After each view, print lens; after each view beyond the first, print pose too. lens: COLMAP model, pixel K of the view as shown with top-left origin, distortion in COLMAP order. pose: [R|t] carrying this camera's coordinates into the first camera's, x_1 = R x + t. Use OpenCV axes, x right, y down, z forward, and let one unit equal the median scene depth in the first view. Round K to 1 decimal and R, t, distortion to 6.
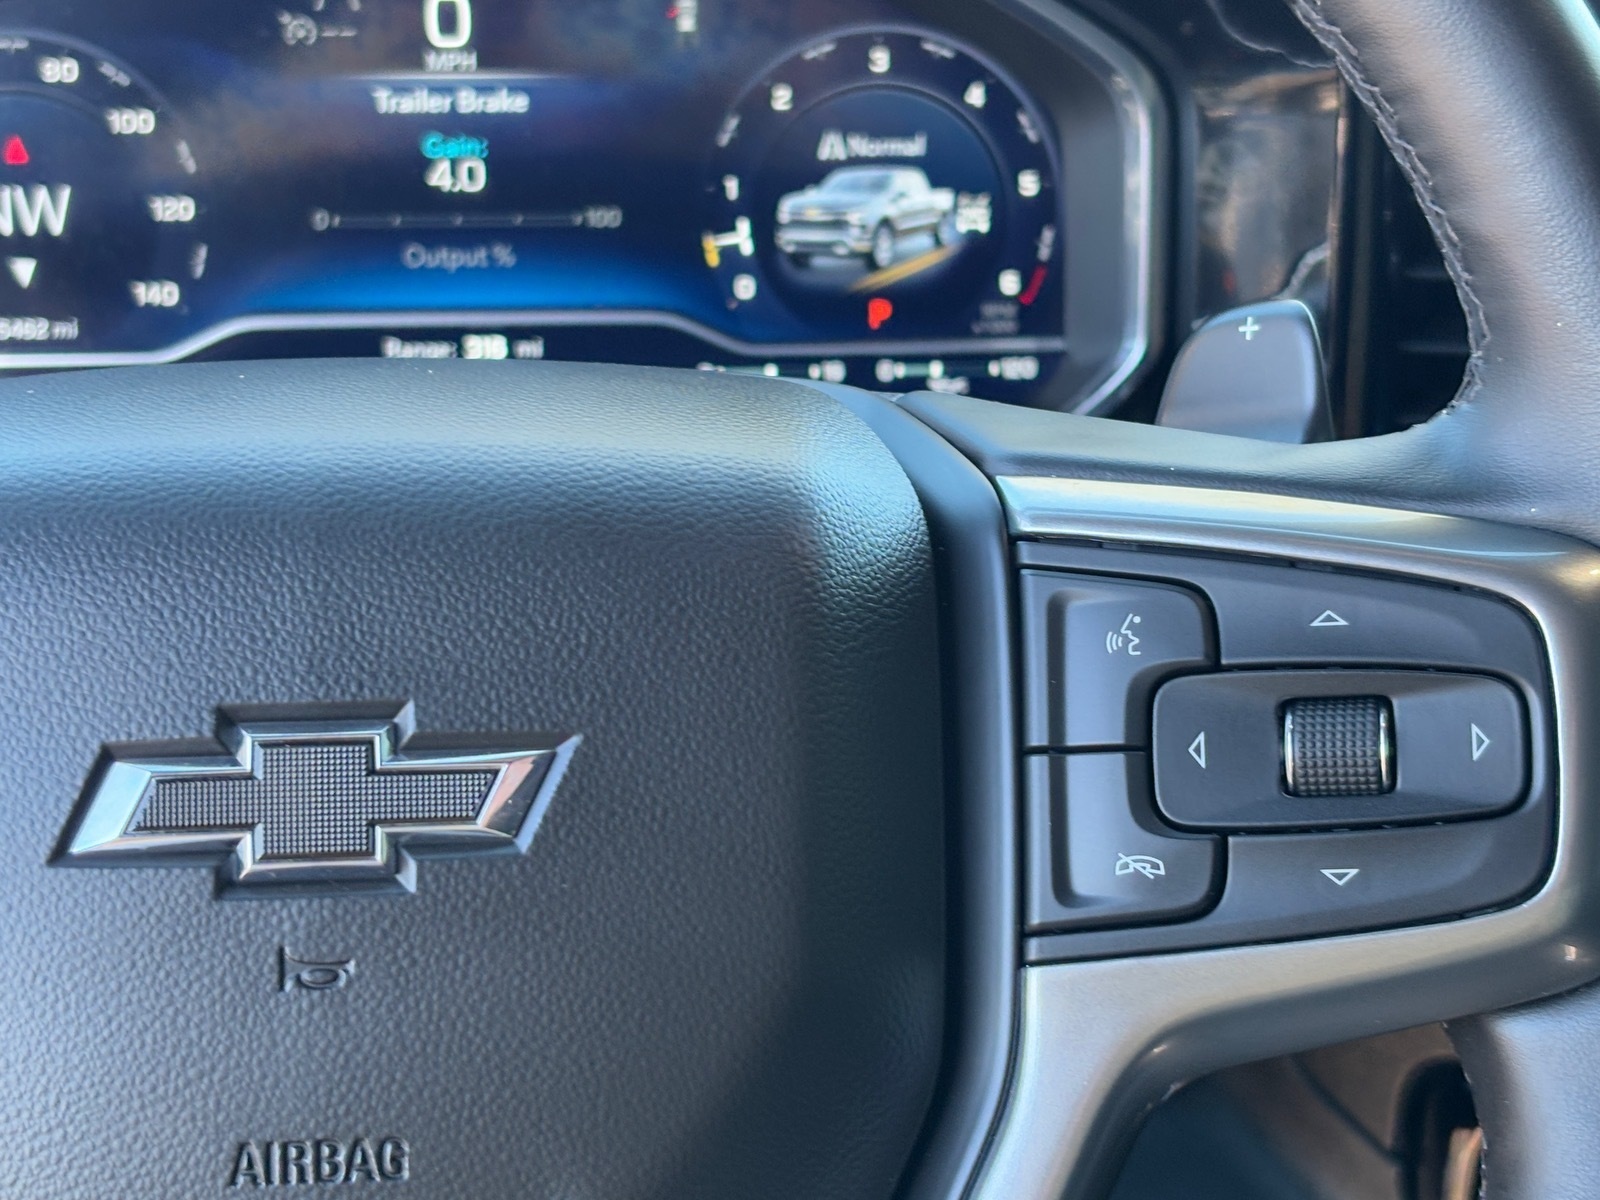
lens RADIAL K [[2992.4, 0, 844.5], [0, 2992.4, 605.7], [0, 0, 1]] dist [0.261315, -1.426859]
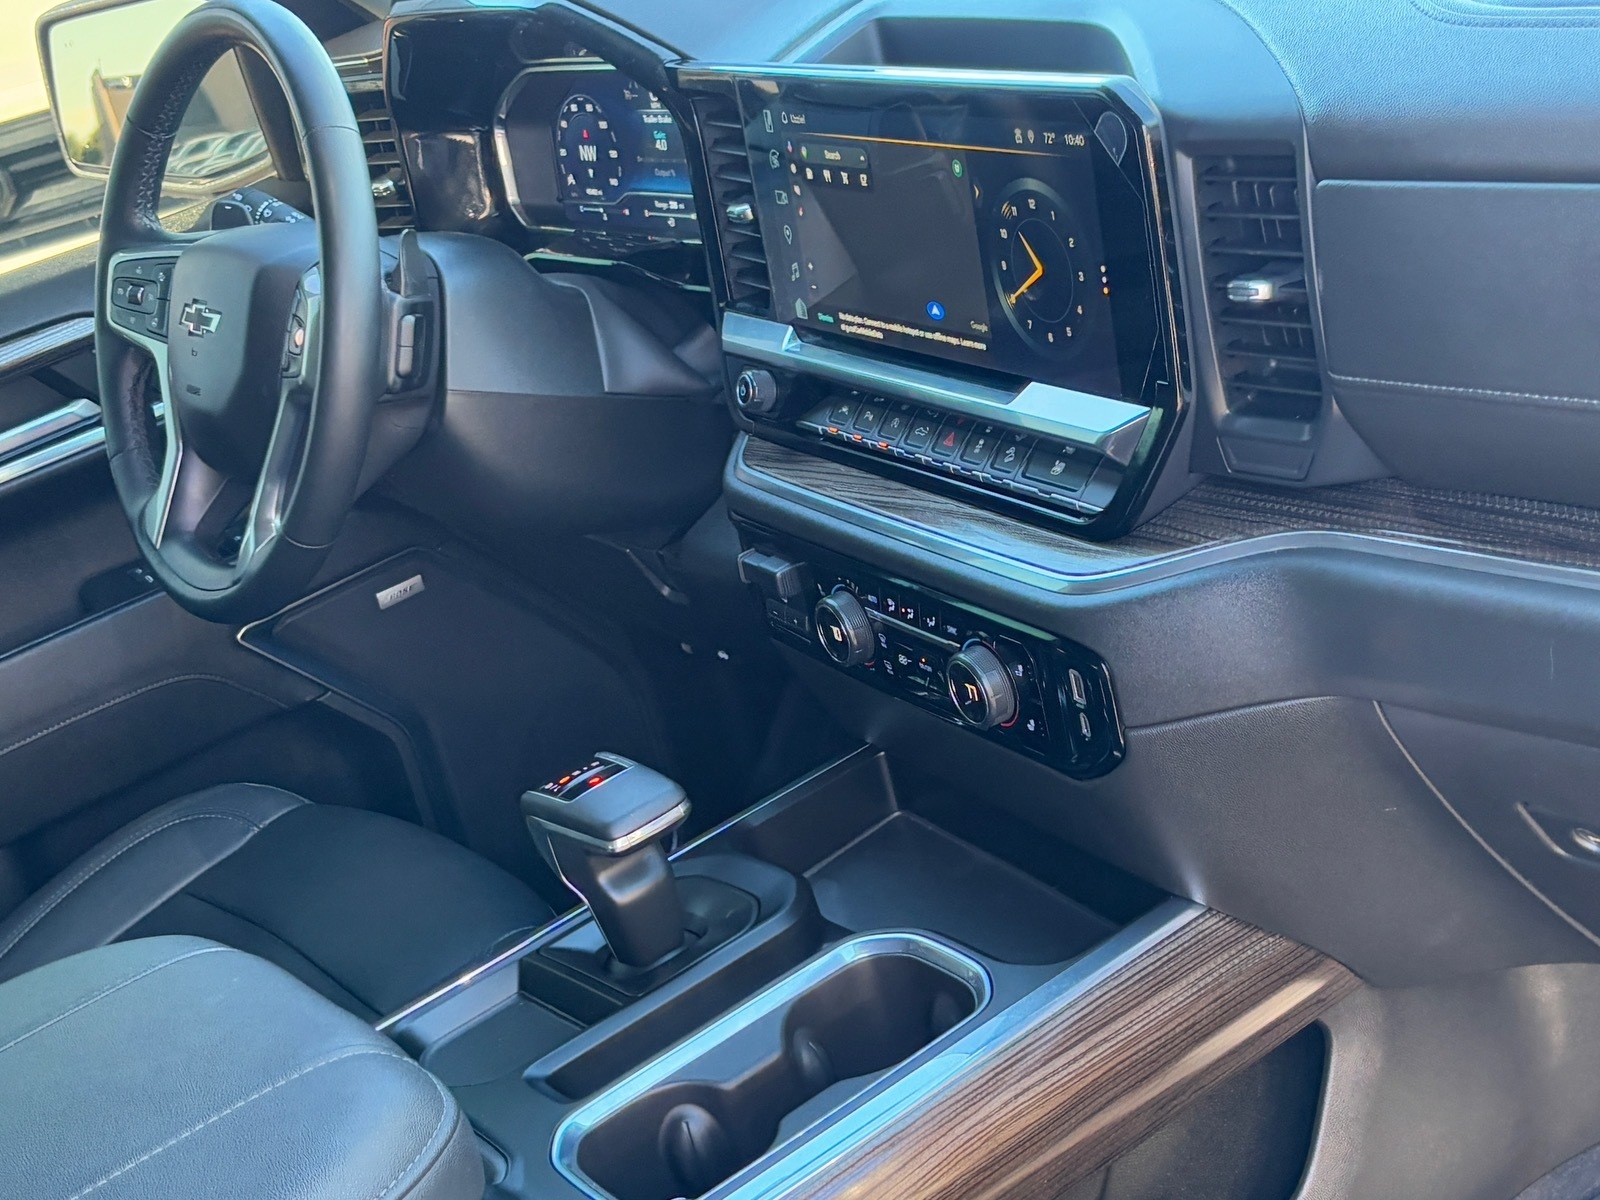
lens RADIAL K [[2377.9, 0, 808.7], [0, 2377.9, 623.2], [0, 0, 1]] dist [0.339037, -1.720009]
pose [[0.509402, 0.198345, -0.837358, 2.029503], [-0.065527, 0.979190, 0.192078, -0.148932], [0.858030, -0.042975, 0.511799, -0.091893]]
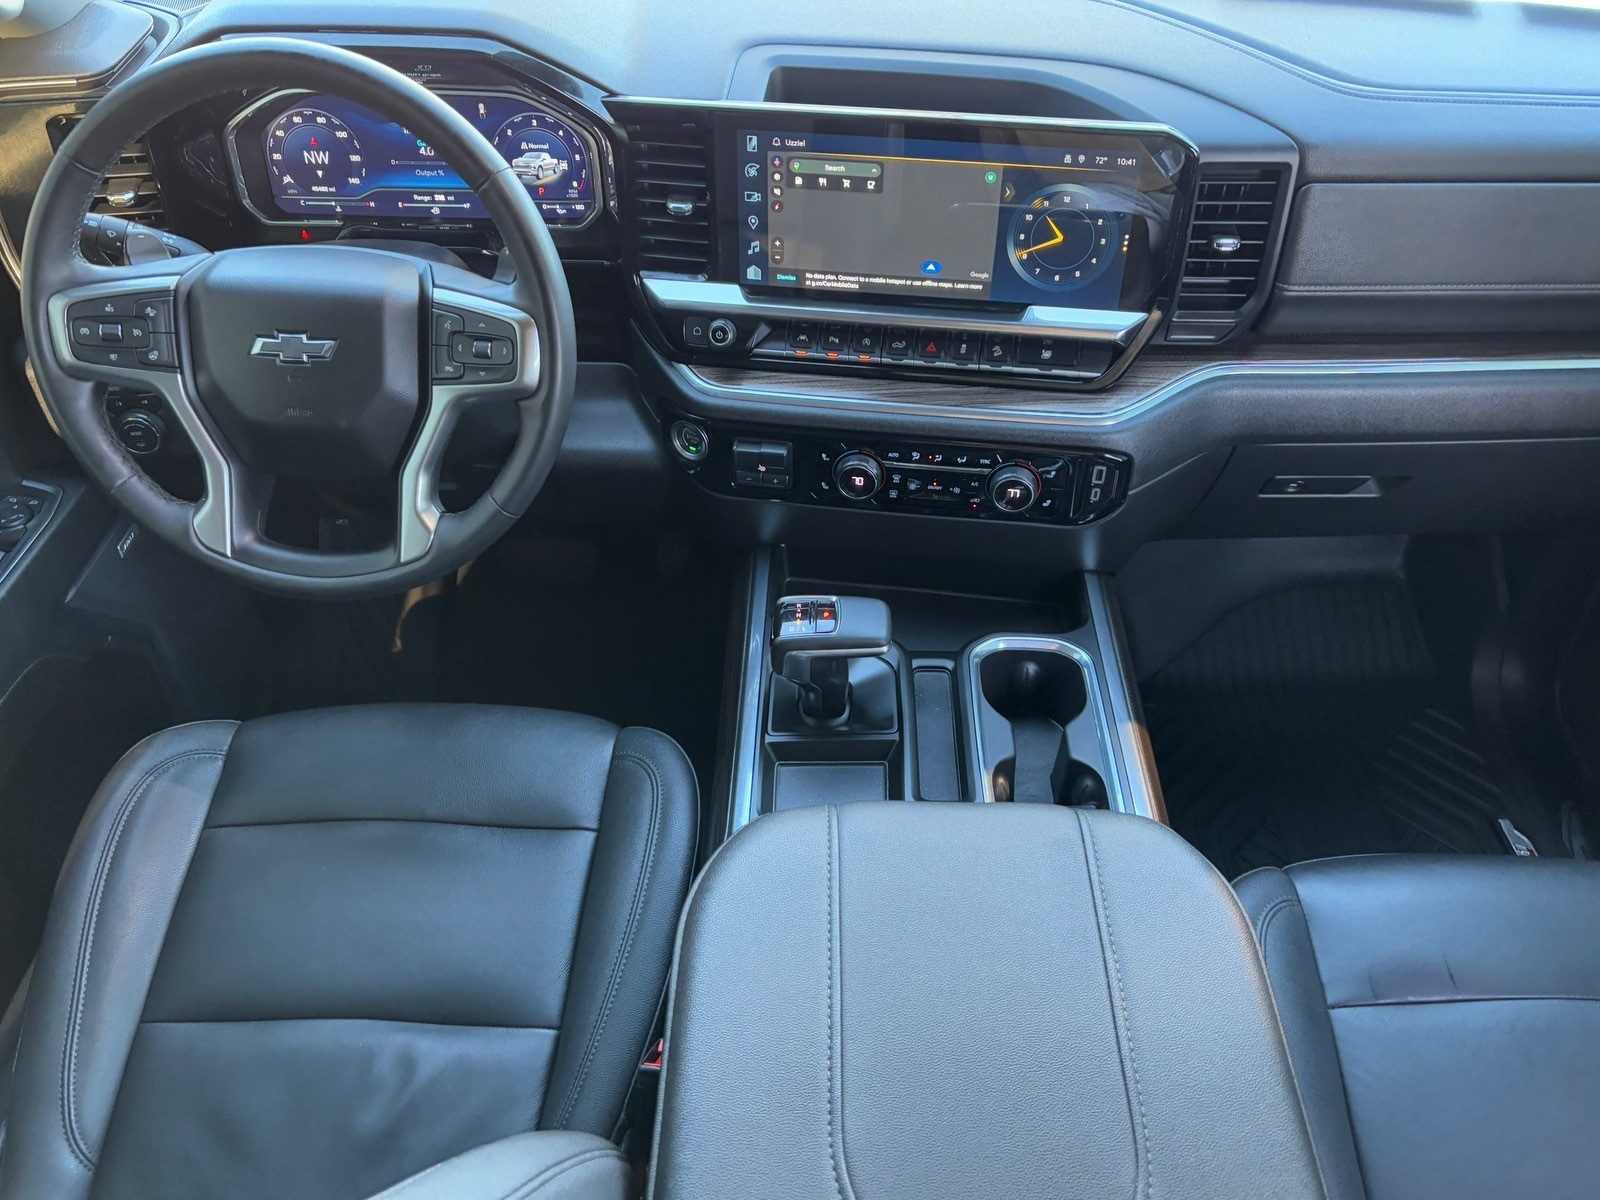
lens RADIAL K [[1267.4, 0, 807.3], [0, 1267.4, 623.4], [0, 0, 1]] dist [0.010779, 0.007863]
pose [[0.992929, 0.073258, -0.093410, 0.553887], [-0.035262, 0.933369, 0.357181, -0.179602], [0.113352, -0.351362, 0.929353, -0.660444]]
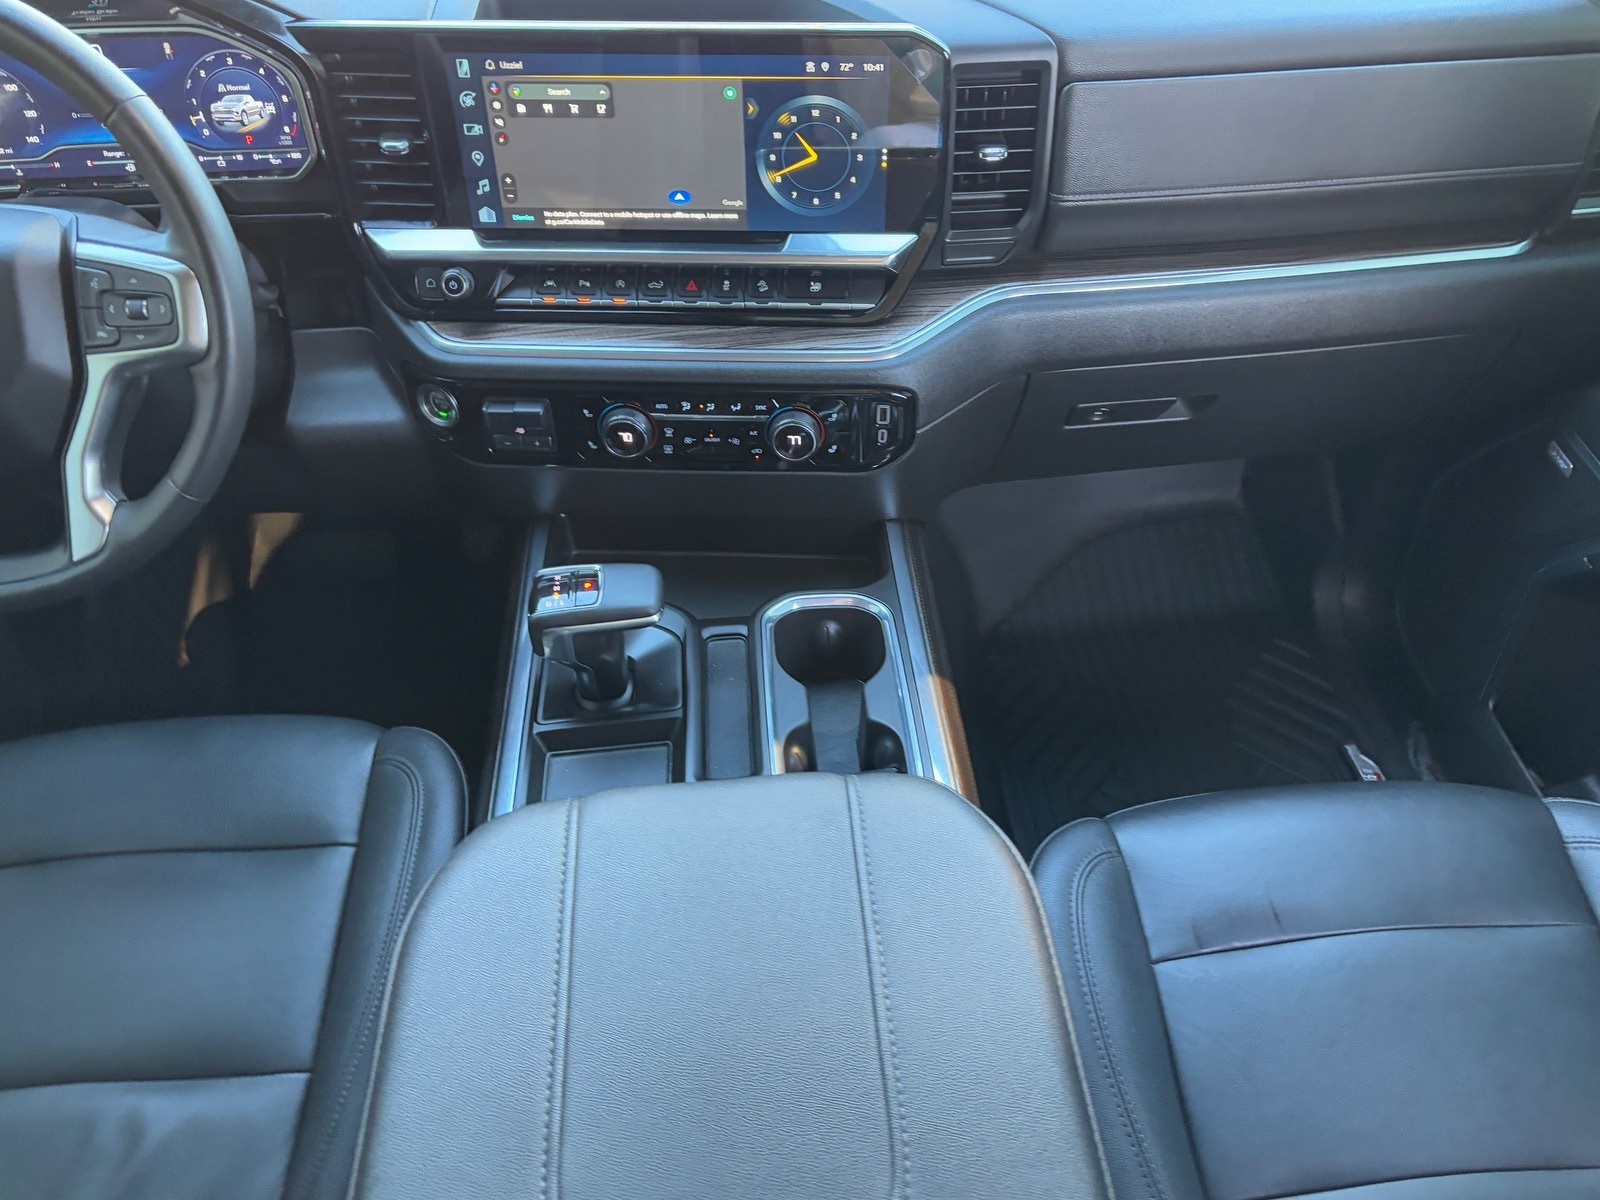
lens RADIAL K [[1284.6, 0, 802.8], [0, 1284.6, 613.1], [0, 0, 1]] dist [0.001720, 0.009352]
pose [[0.999764, -0.003237, -0.021485, 0.691353], [0.010857, 0.930972, 0.364929, -0.127972], [0.018821, -0.365076, 0.930787, -0.551368]]
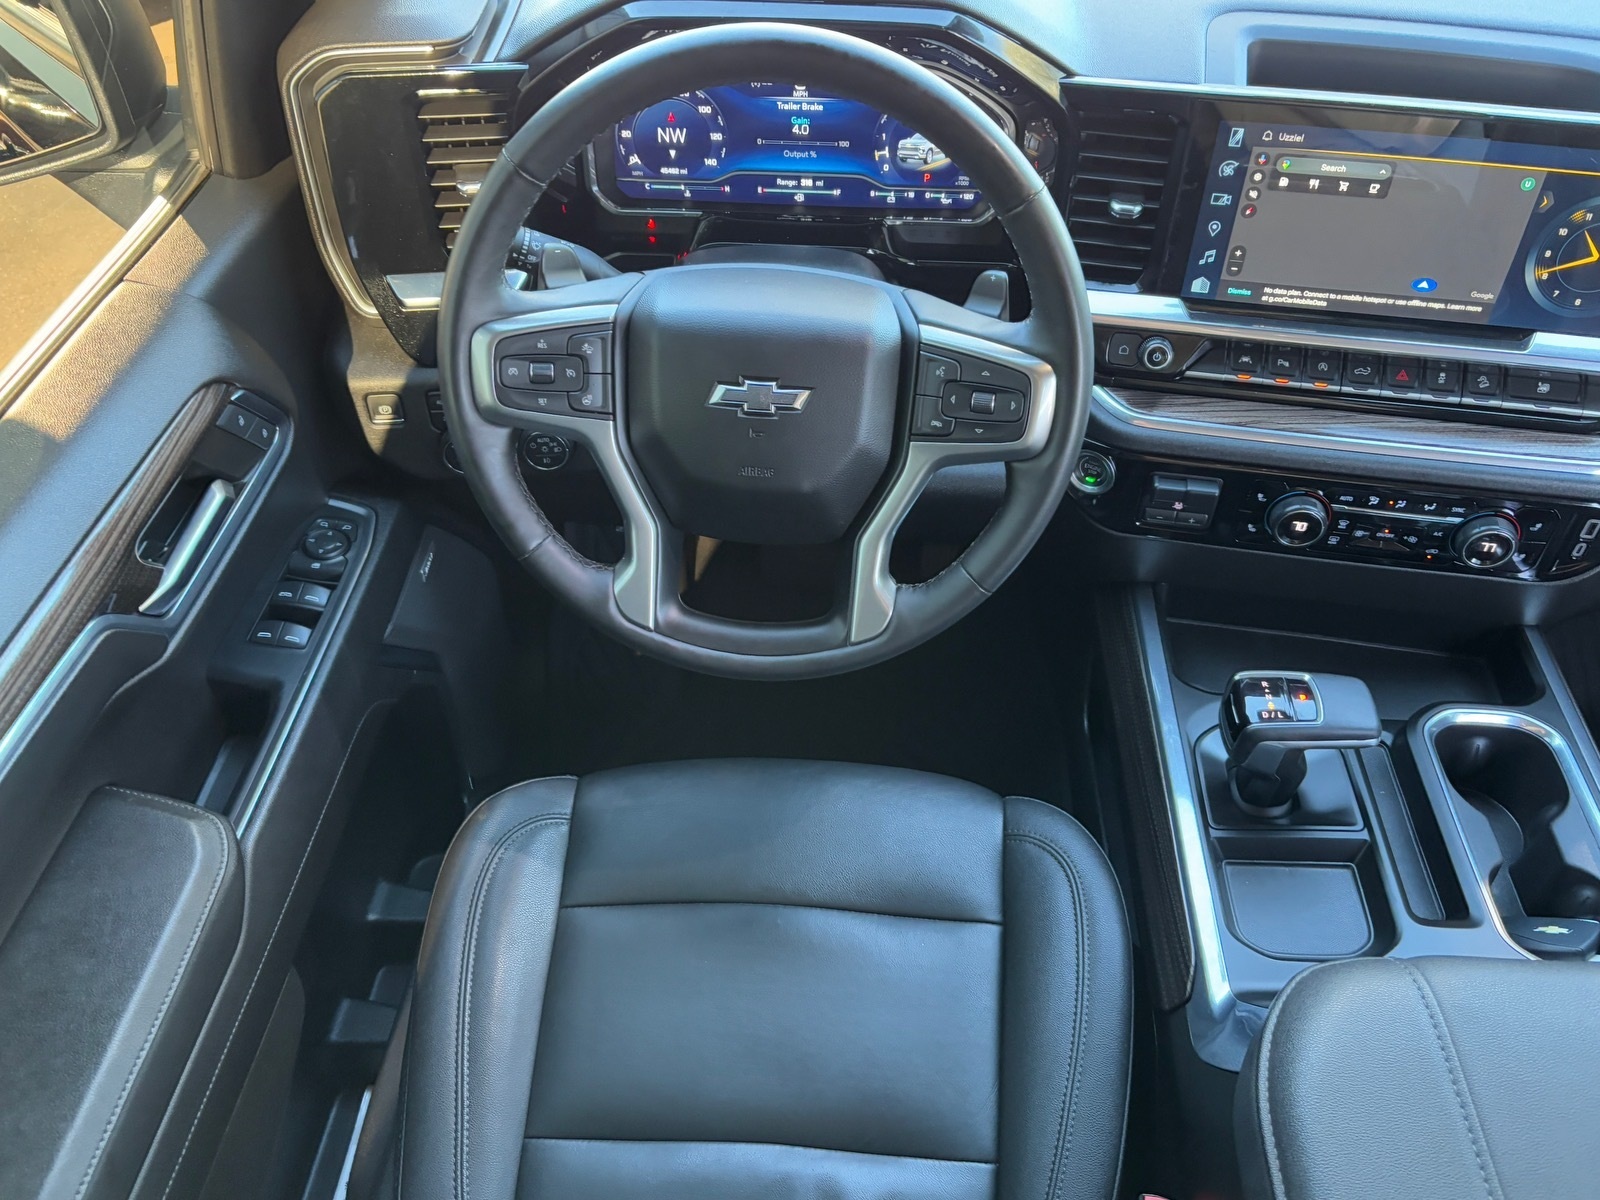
lens RADIAL K [[1274.9, 0, 797.7], [0, 1274.9, 621.4], [0, 0, 1]] dist [-0.003026, 0.036603]
pose [[0.988906, 0.102202, -0.107790, 0.074226], [-0.047920, 0.906376, 0.419746, -0.244822], [0.140597, -0.409924, 0.901218, -0.480719]]
